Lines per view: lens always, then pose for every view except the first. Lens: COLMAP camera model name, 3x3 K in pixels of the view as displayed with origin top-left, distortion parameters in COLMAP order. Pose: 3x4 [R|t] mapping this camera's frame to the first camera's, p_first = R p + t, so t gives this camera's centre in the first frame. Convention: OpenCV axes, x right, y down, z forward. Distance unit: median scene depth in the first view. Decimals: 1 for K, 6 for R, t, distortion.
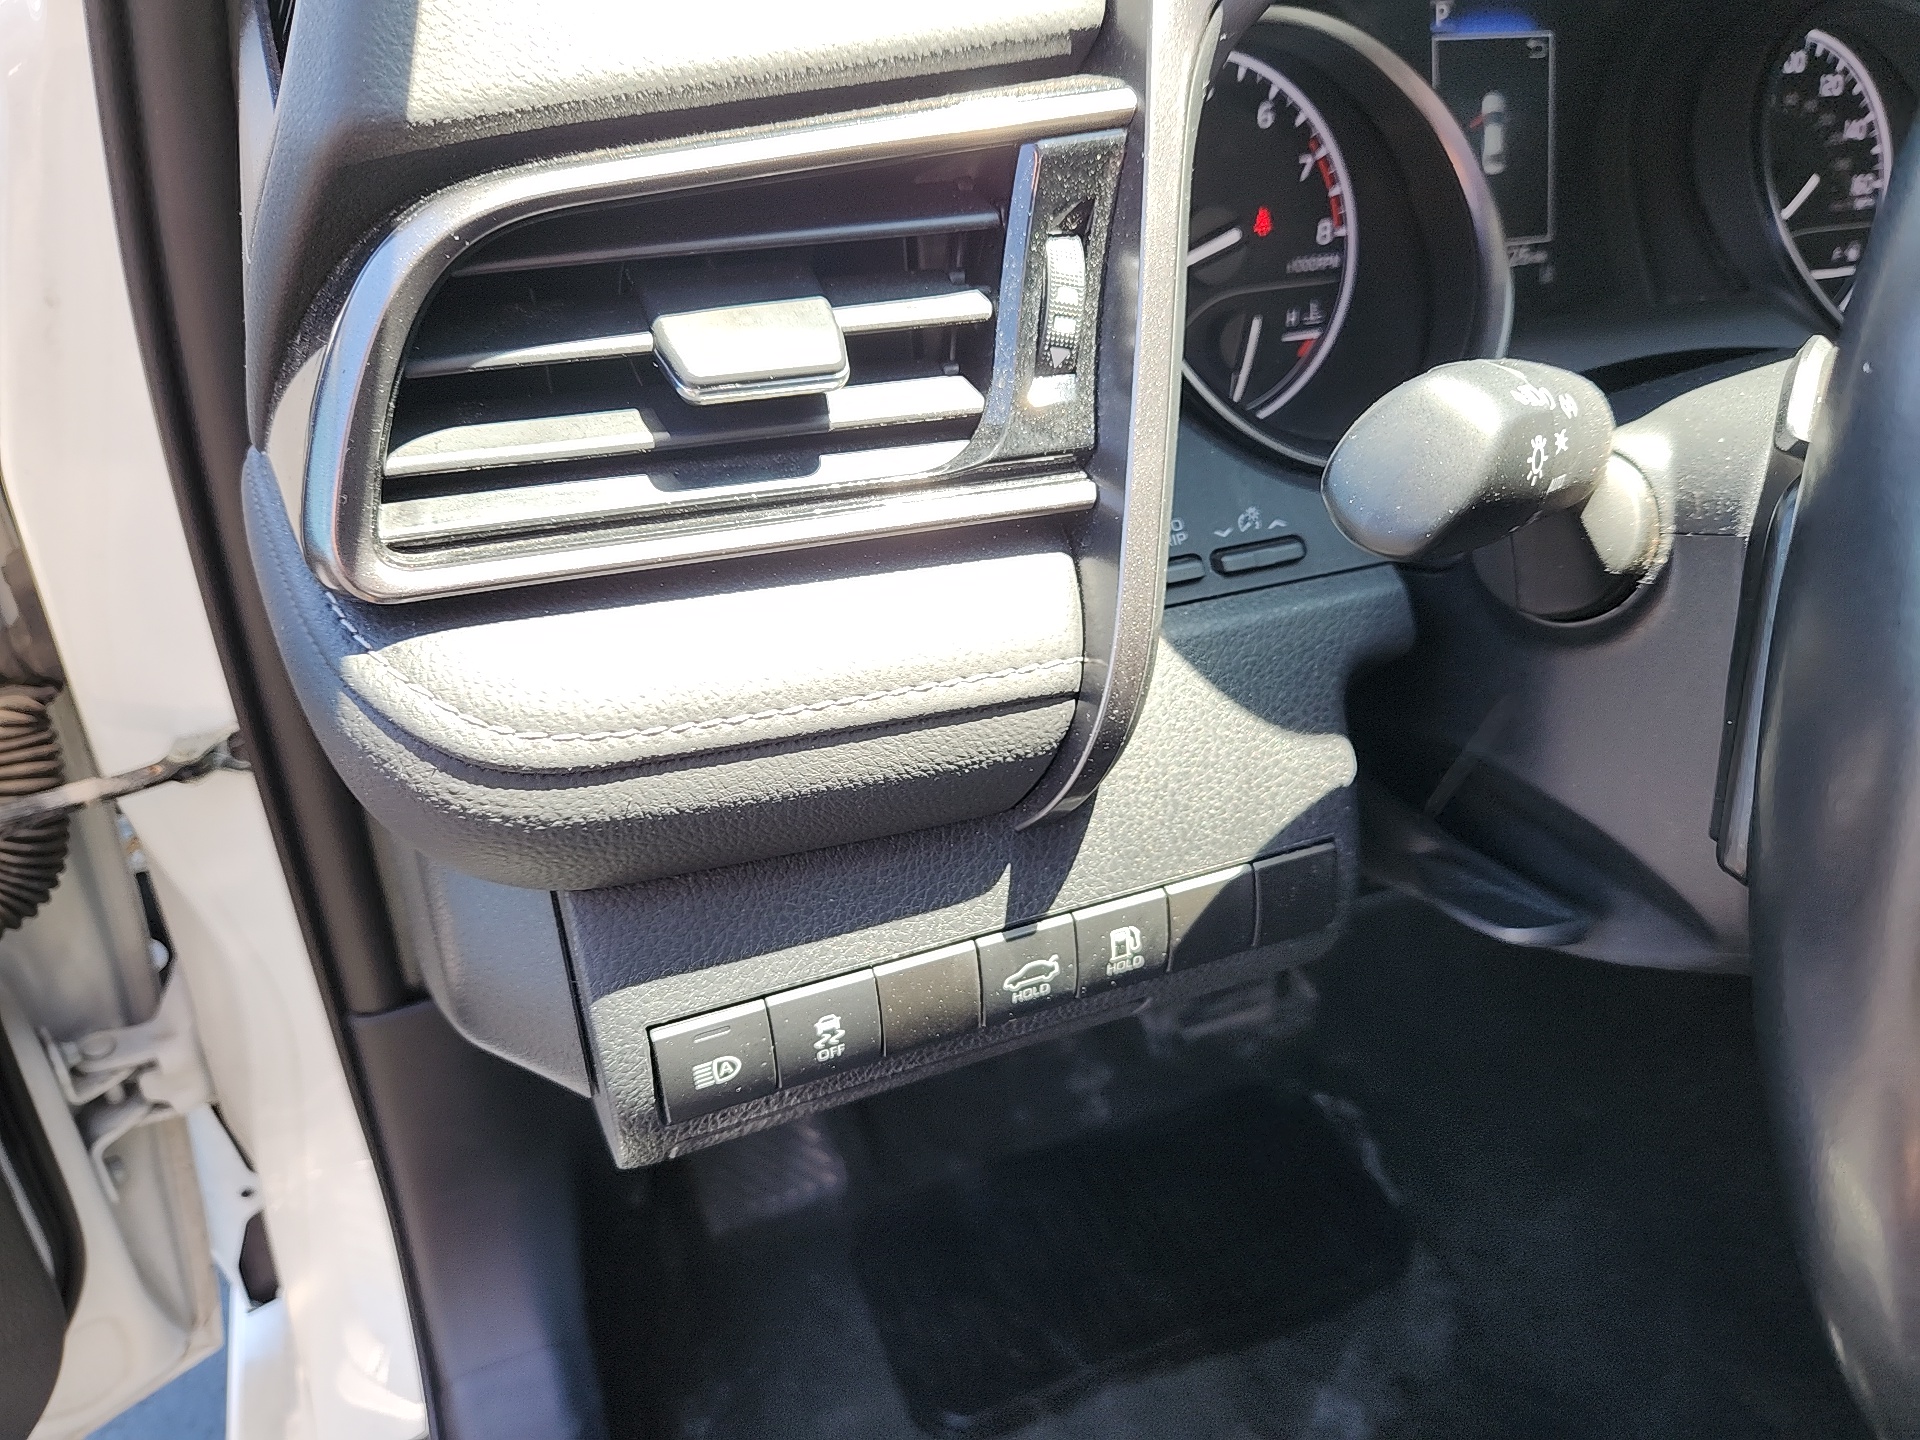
lens RADIAL K [[1310.7, 0, 960.1], [0, 1310.7, 764.6], [0, 0, 1]] dist [0.009114, -0.037442]
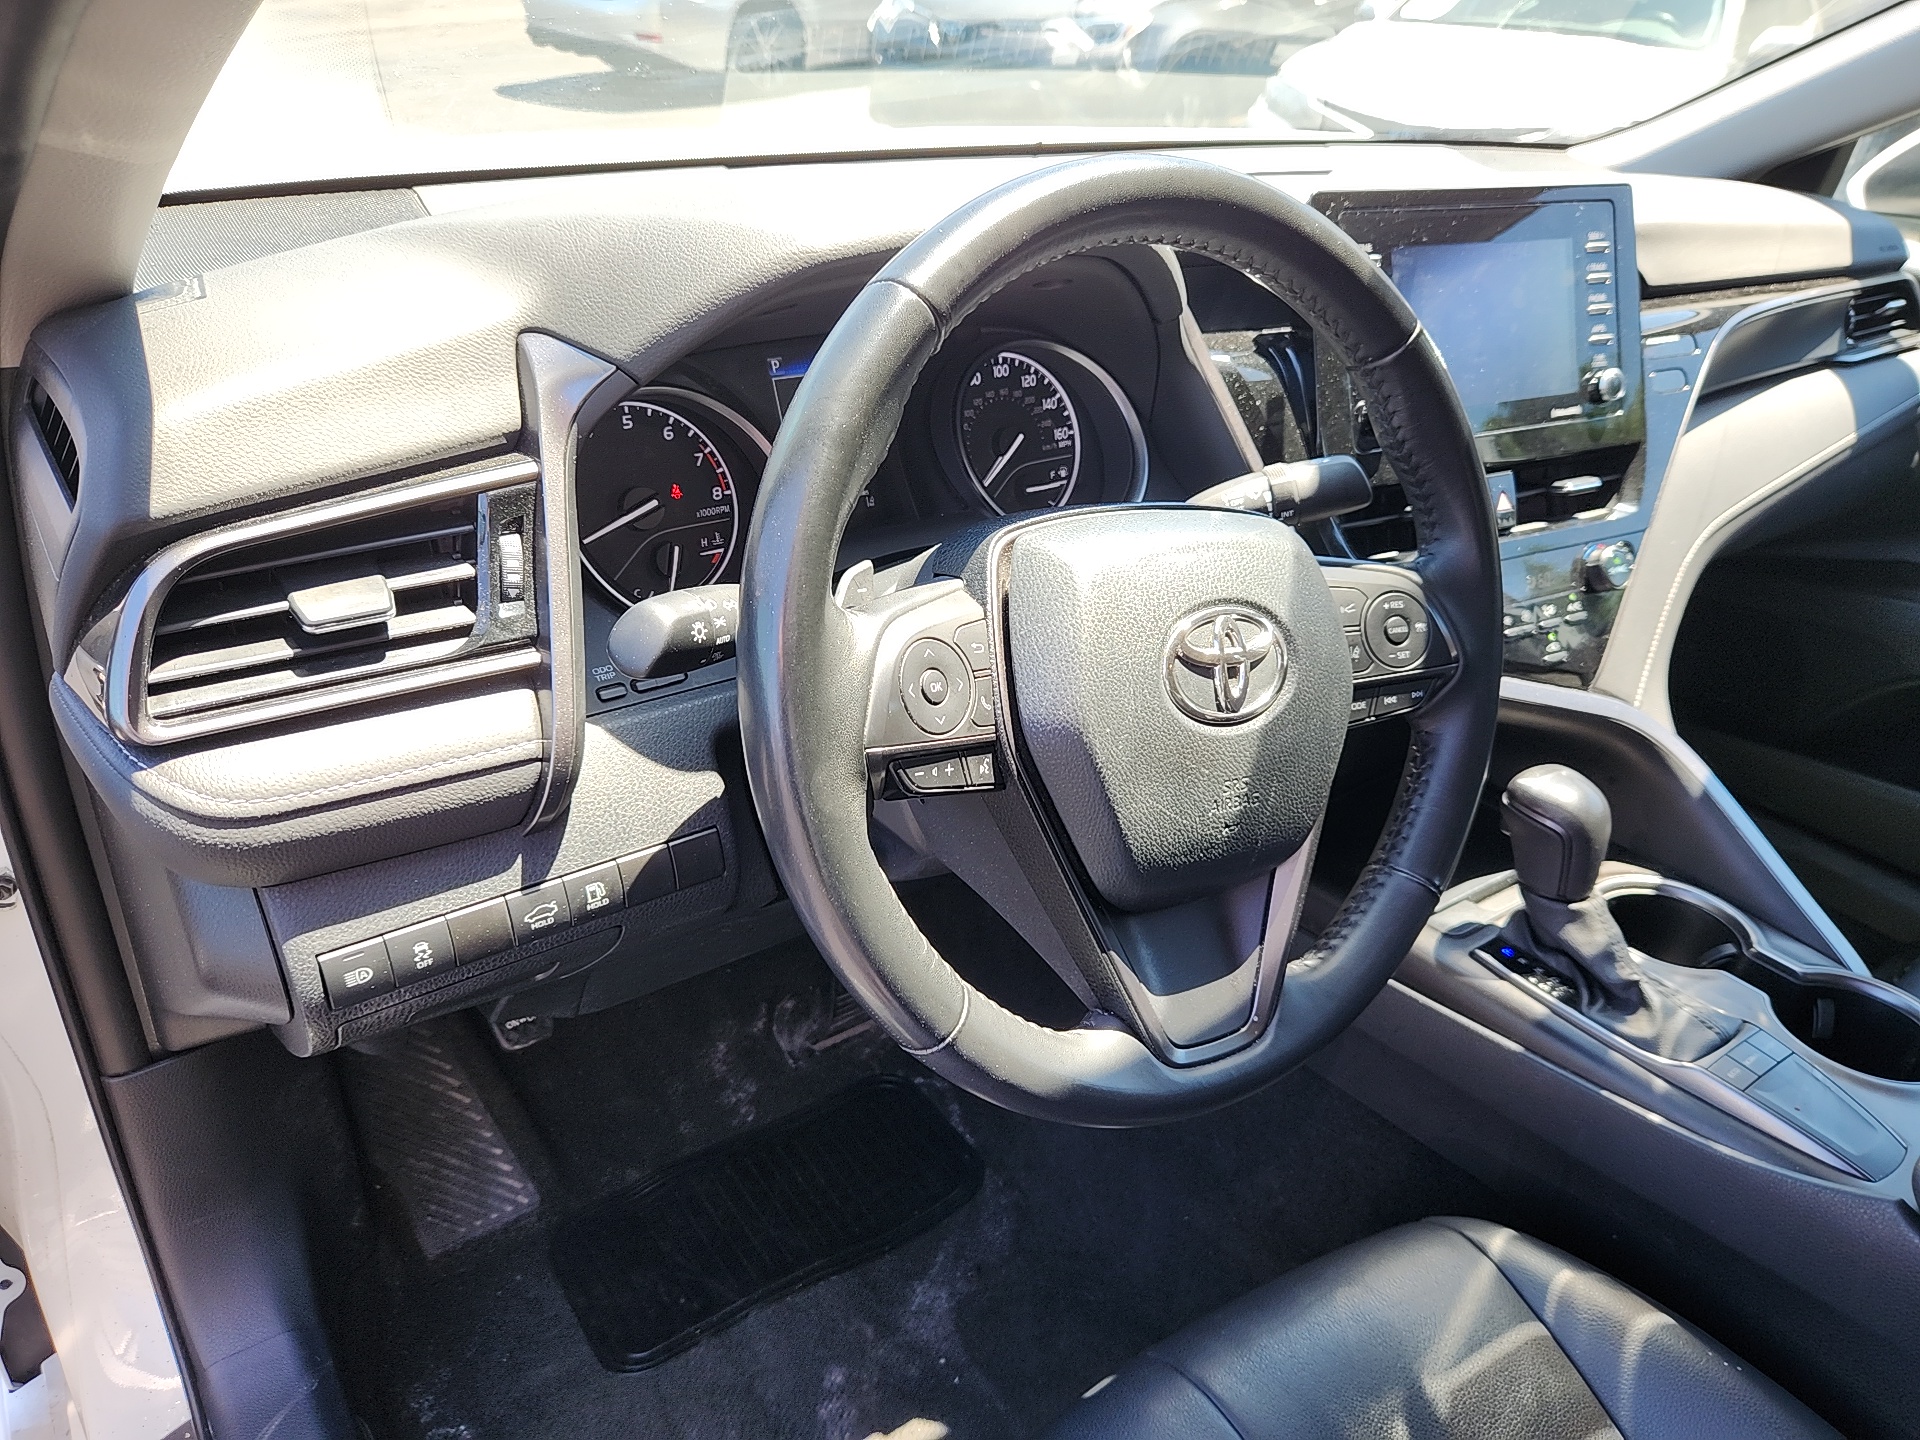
lens RADIAL K [[1271.4, 0, 990.1], [0, 1271.4, 756.8], [0, 0, 1]] dist [-0.007720, -0.008993]
pose [[0.967218, -0.108021, 0.229828, 0.299299], [0.131814, 0.987109, -0.090783, 0.200932], [-0.217059, 0.118101, 0.968988, -0.972075]]
